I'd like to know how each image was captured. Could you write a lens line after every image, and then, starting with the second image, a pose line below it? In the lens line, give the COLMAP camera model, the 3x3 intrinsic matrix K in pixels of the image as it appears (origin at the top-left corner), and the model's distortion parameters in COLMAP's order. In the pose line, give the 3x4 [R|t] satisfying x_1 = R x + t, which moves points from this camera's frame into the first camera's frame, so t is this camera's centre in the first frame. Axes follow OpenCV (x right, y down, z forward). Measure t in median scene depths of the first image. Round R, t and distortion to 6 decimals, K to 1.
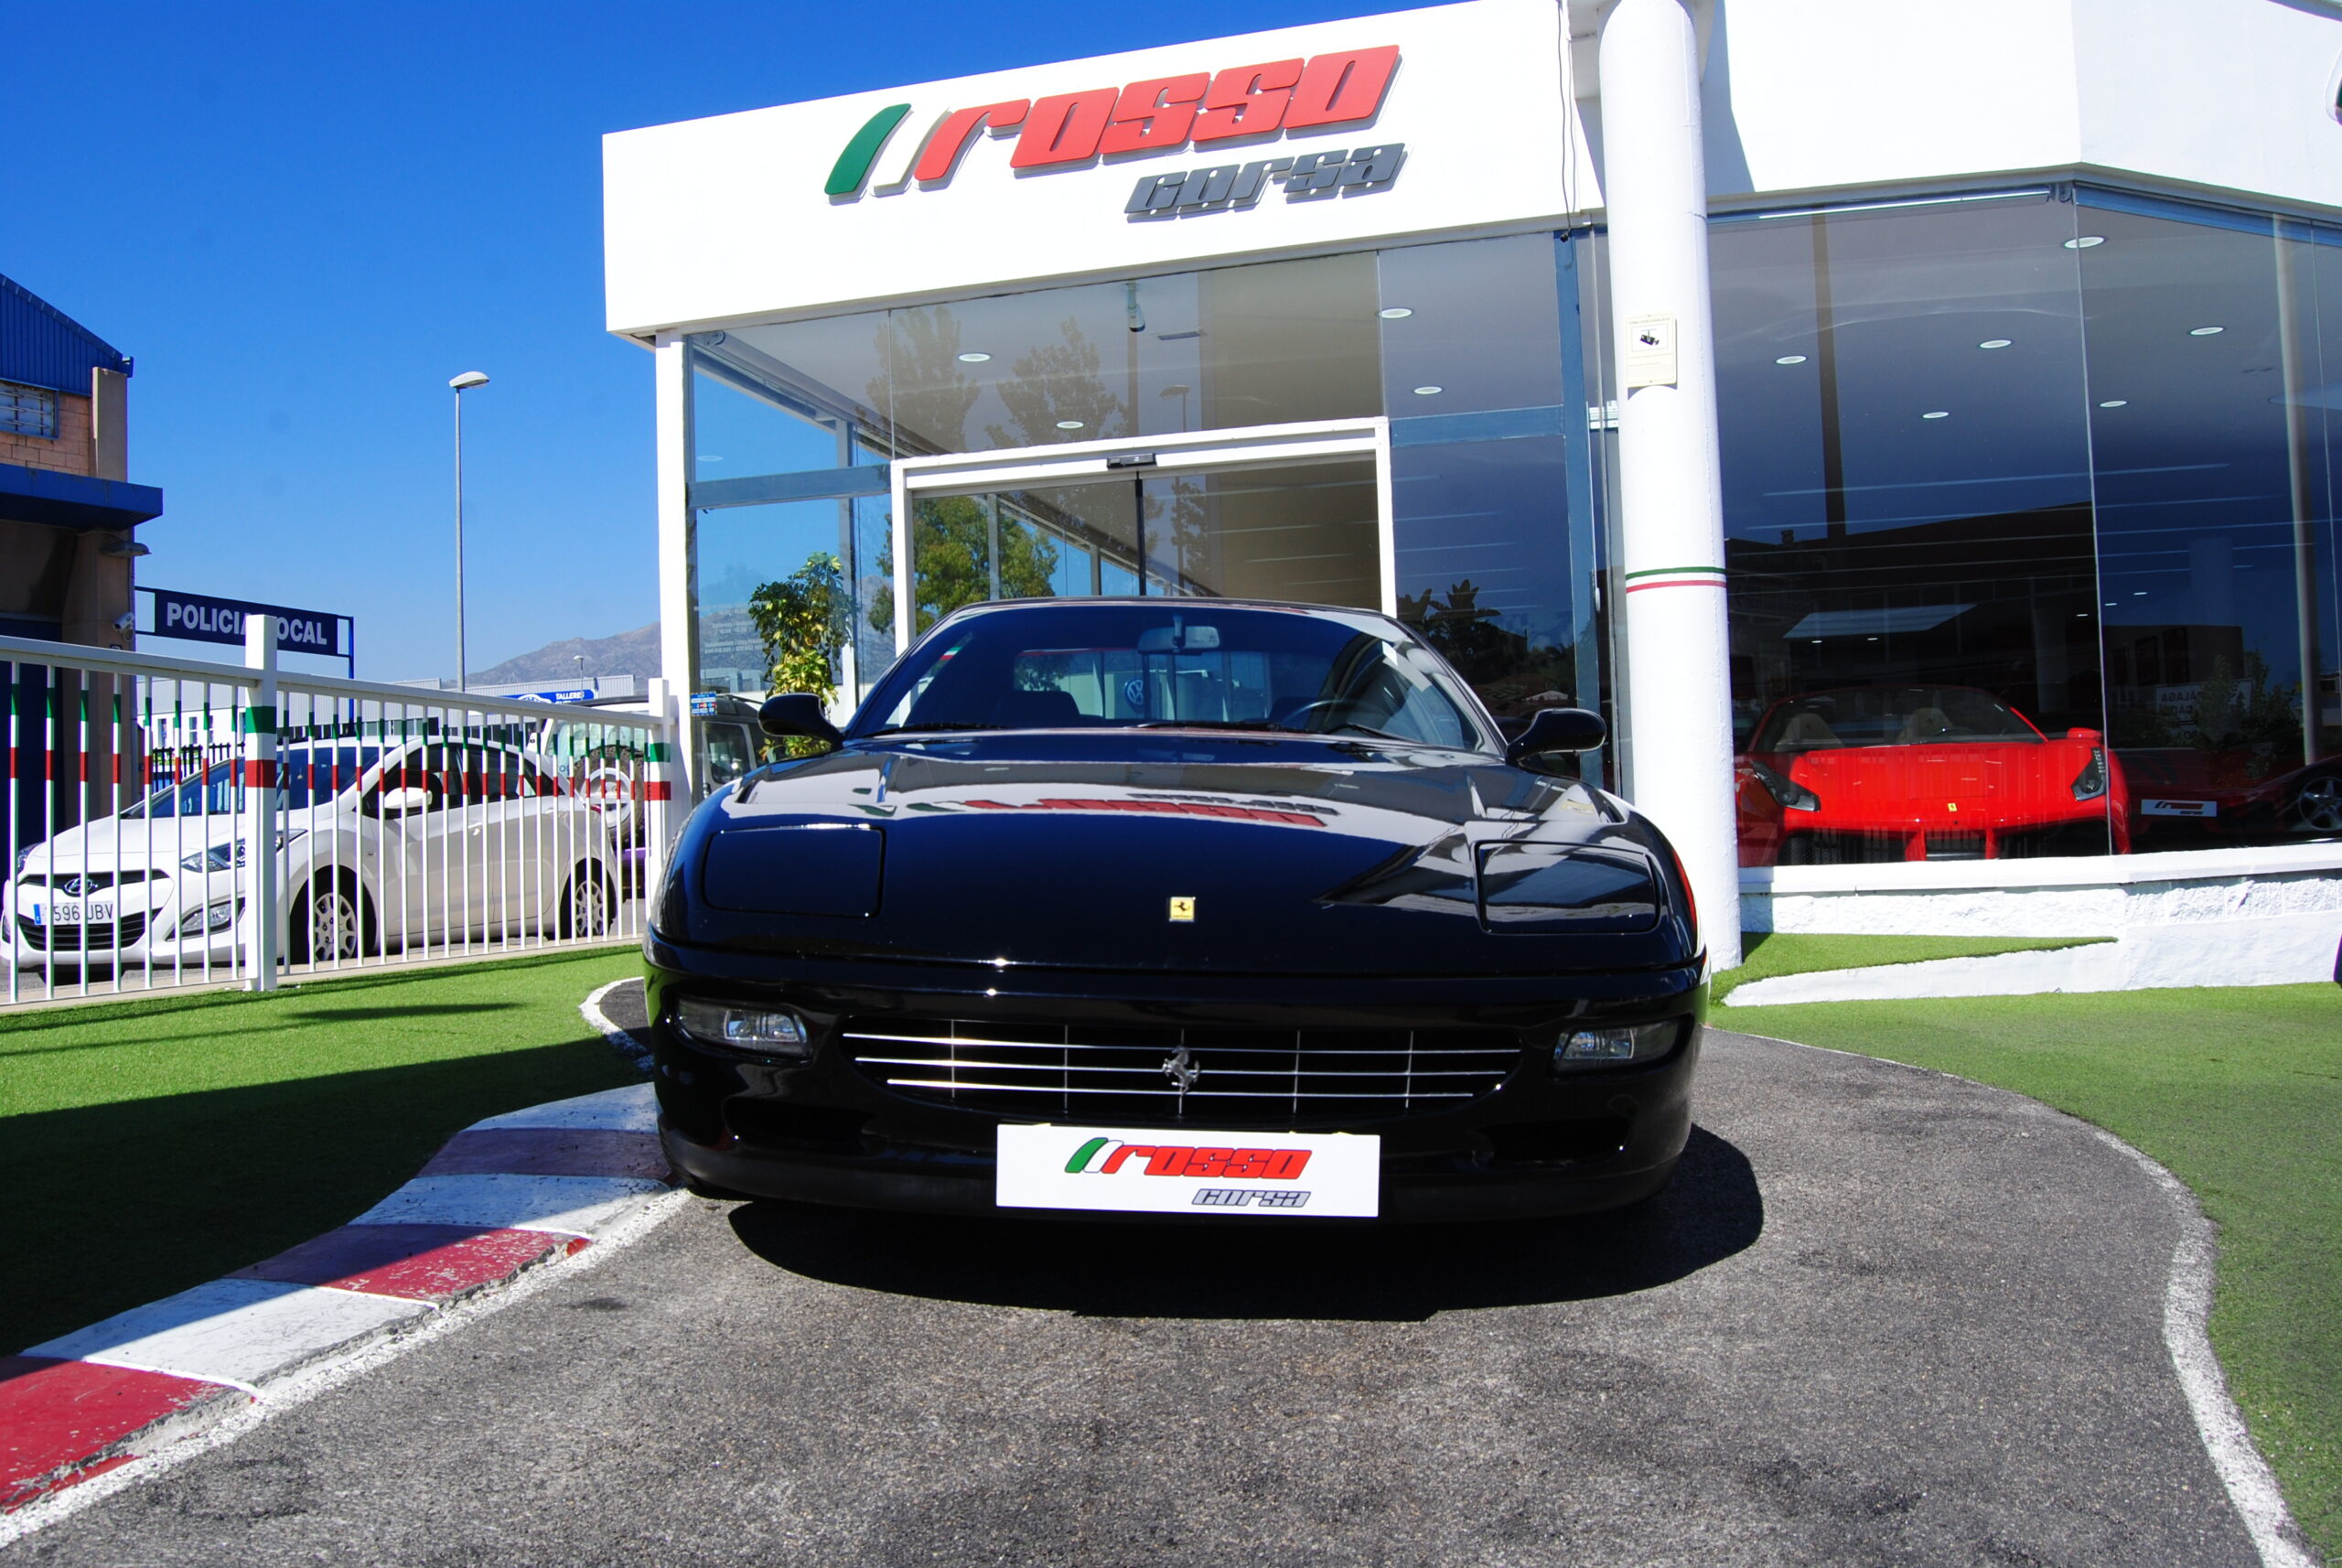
lens RADIAL K [[1858.2, 0, 1156.6], [0, 1858.2, 775.8], [0, 0, 1]] dist [-0.089165, 0.003851]
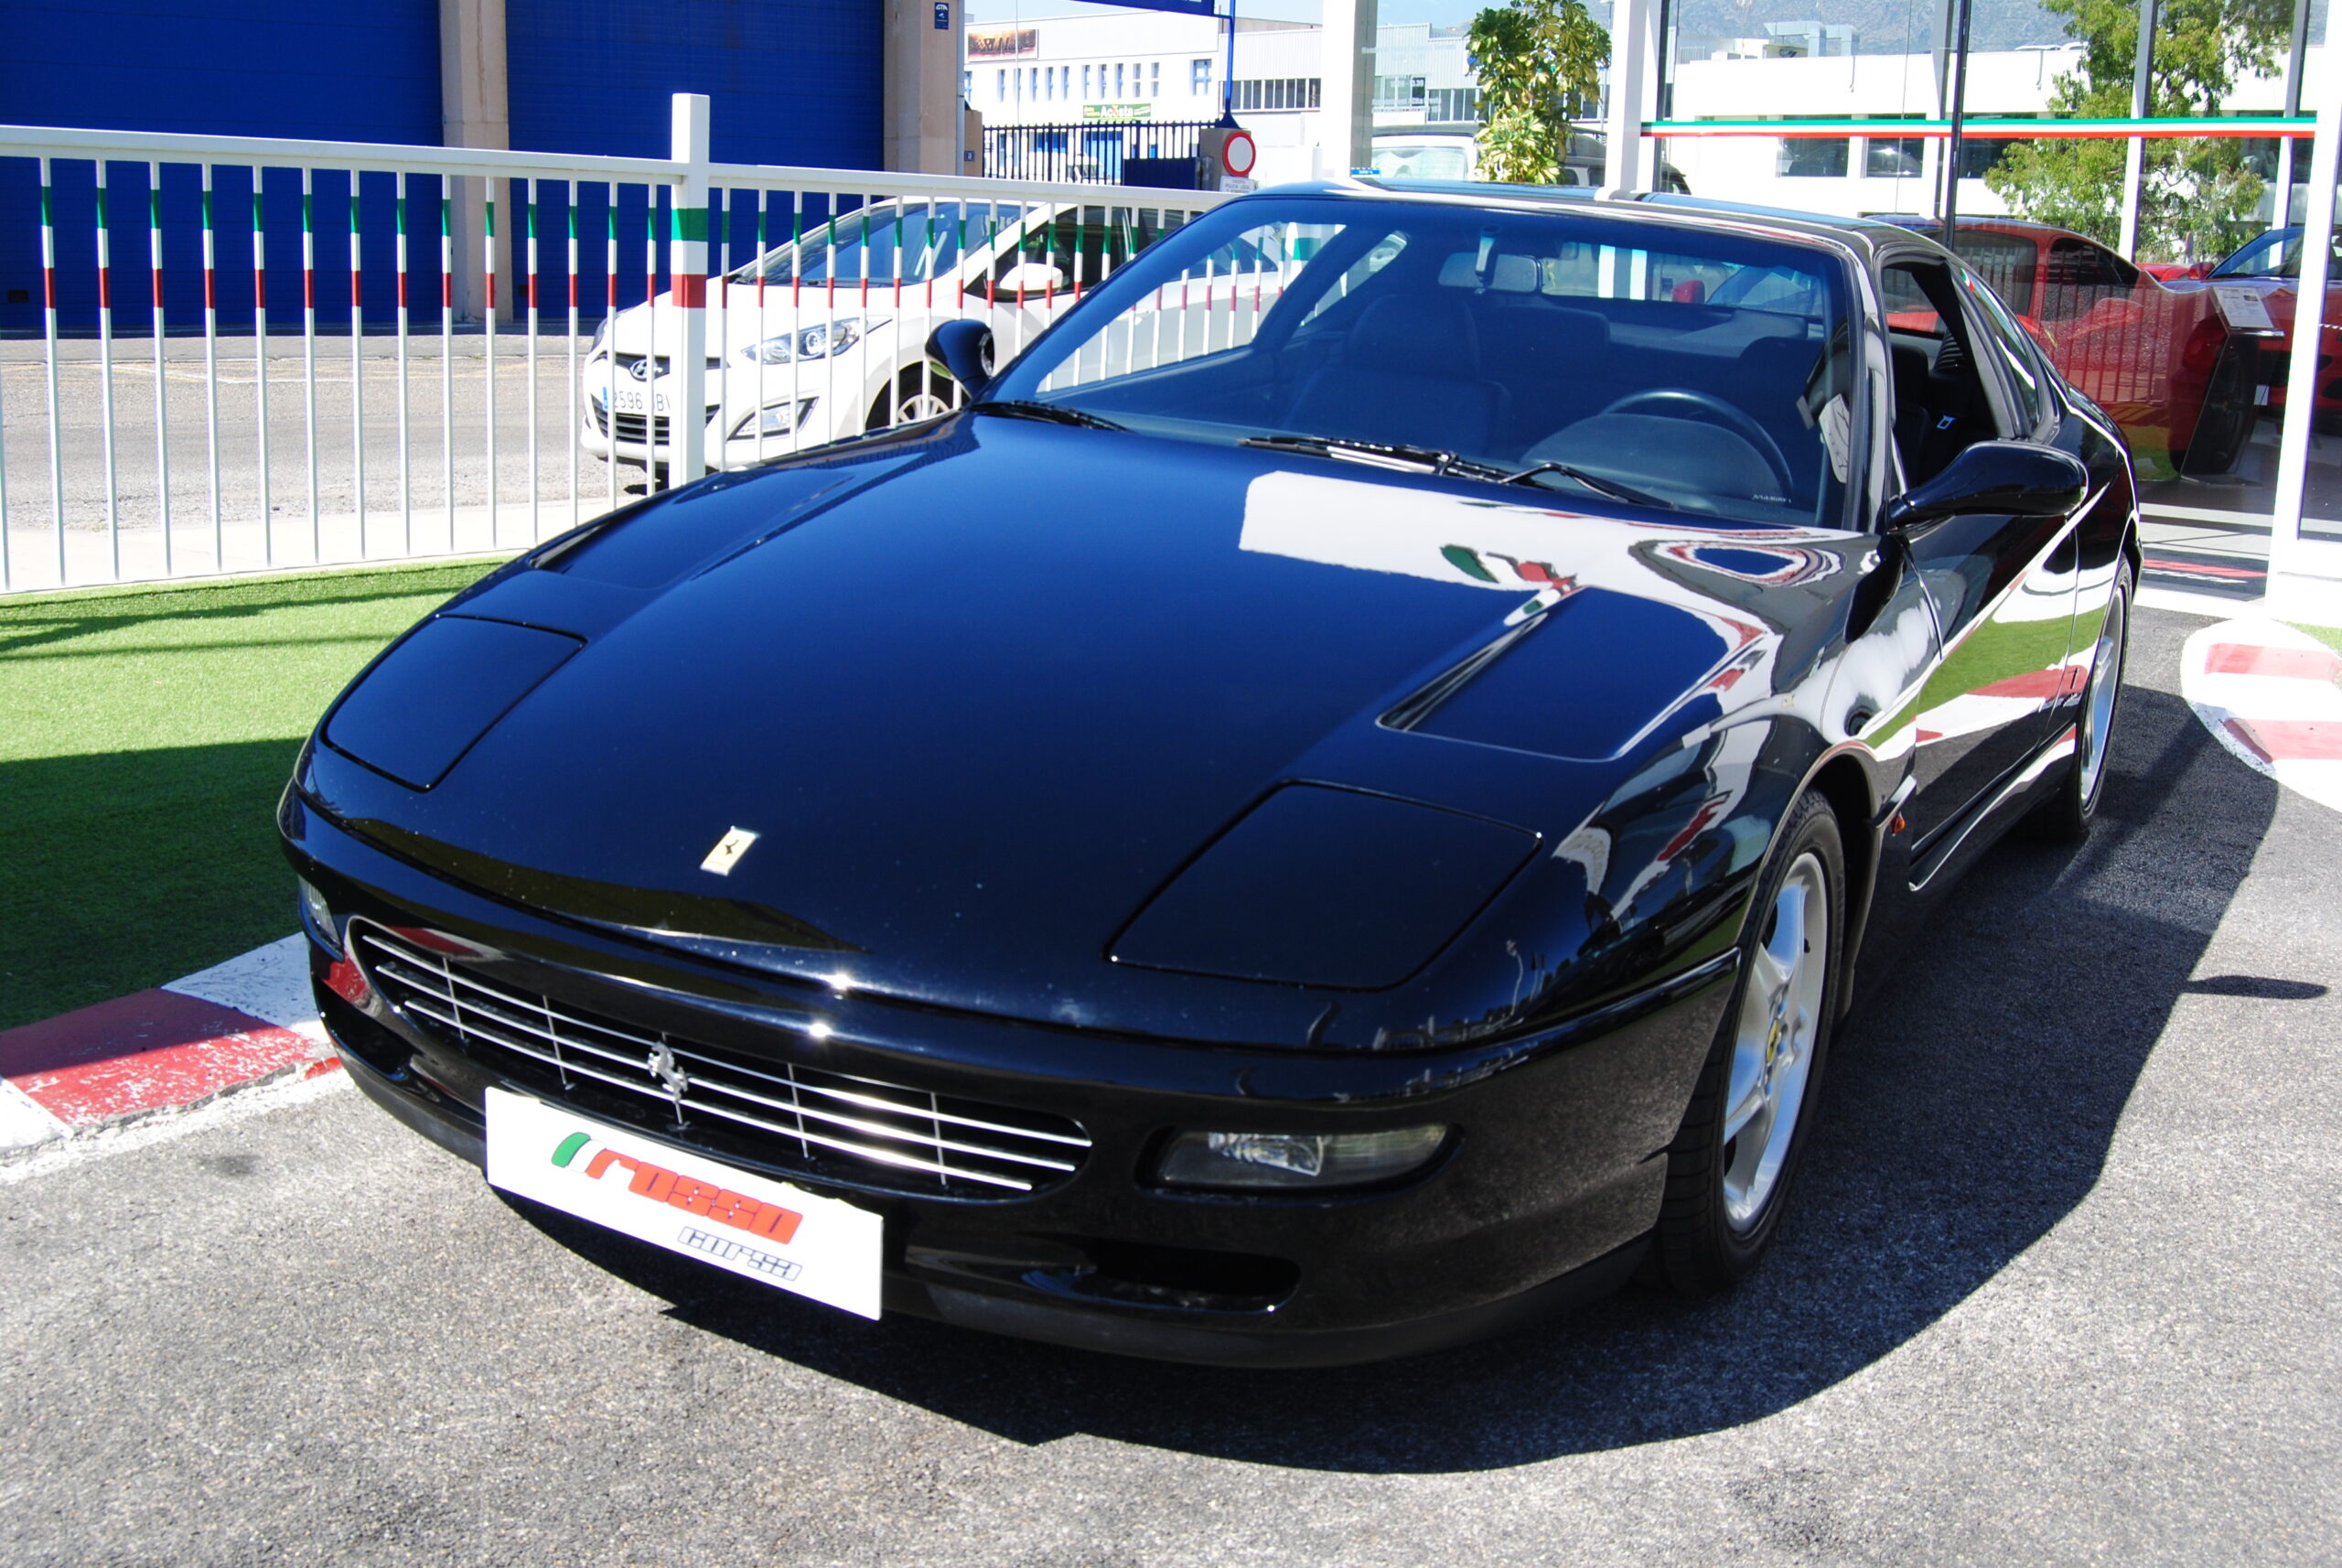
lens RADIAL K [[2449.6, 0, 1174.8], [0, 2449.6, 777.5], [0, 0, 1]] dist [-0.061122, 0.000000]
pose [[0.884511, 0.157094, -0.439274, 0.553751], [-0.044407, 0.965675, 0.255929, -0.198185], [0.464401, -0.206865, 0.861126, 0.244643]]
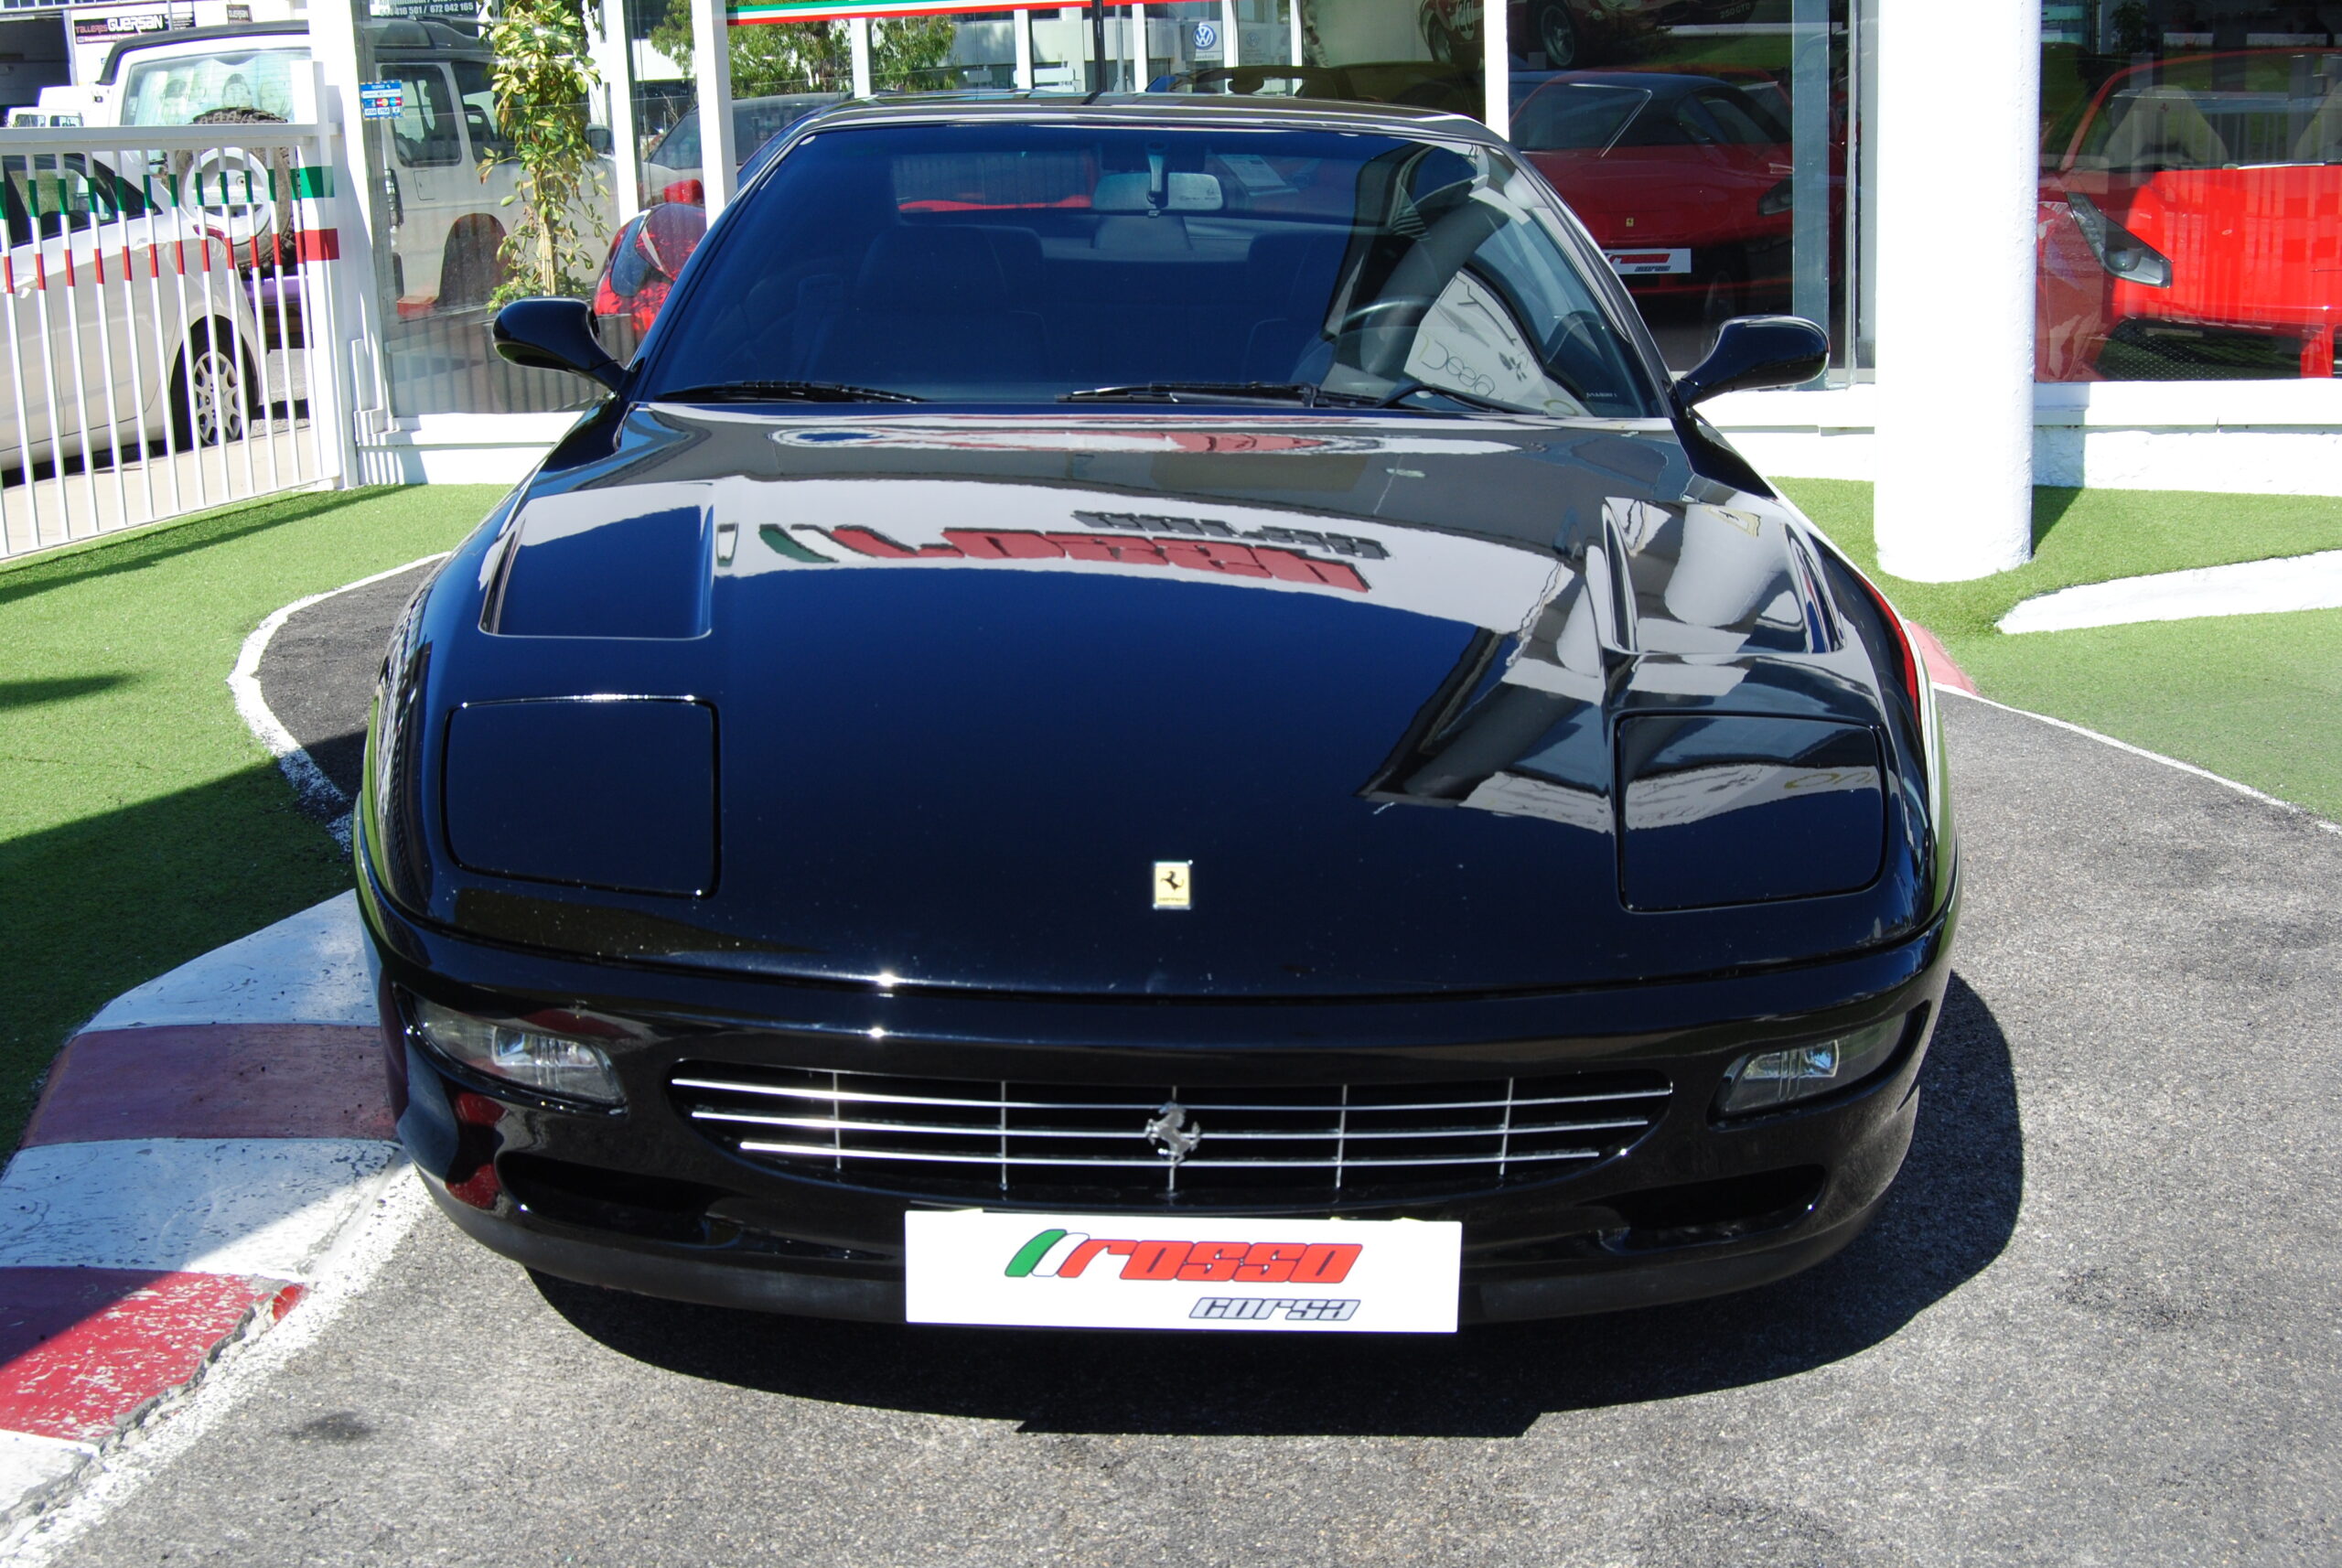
lens RADIAL K [[2933.1, 0, 1175.9], [0, 2933.1, 788.6], [0, 0, 1]] dist [-0.058310, 0.000000]
pose [[0.999774, -0.009298, 0.019113, -0.004438], [0.004176, 0.967646, 0.252279, -0.214341], [-0.020841, -0.252142, 0.967466, -0.009437]]
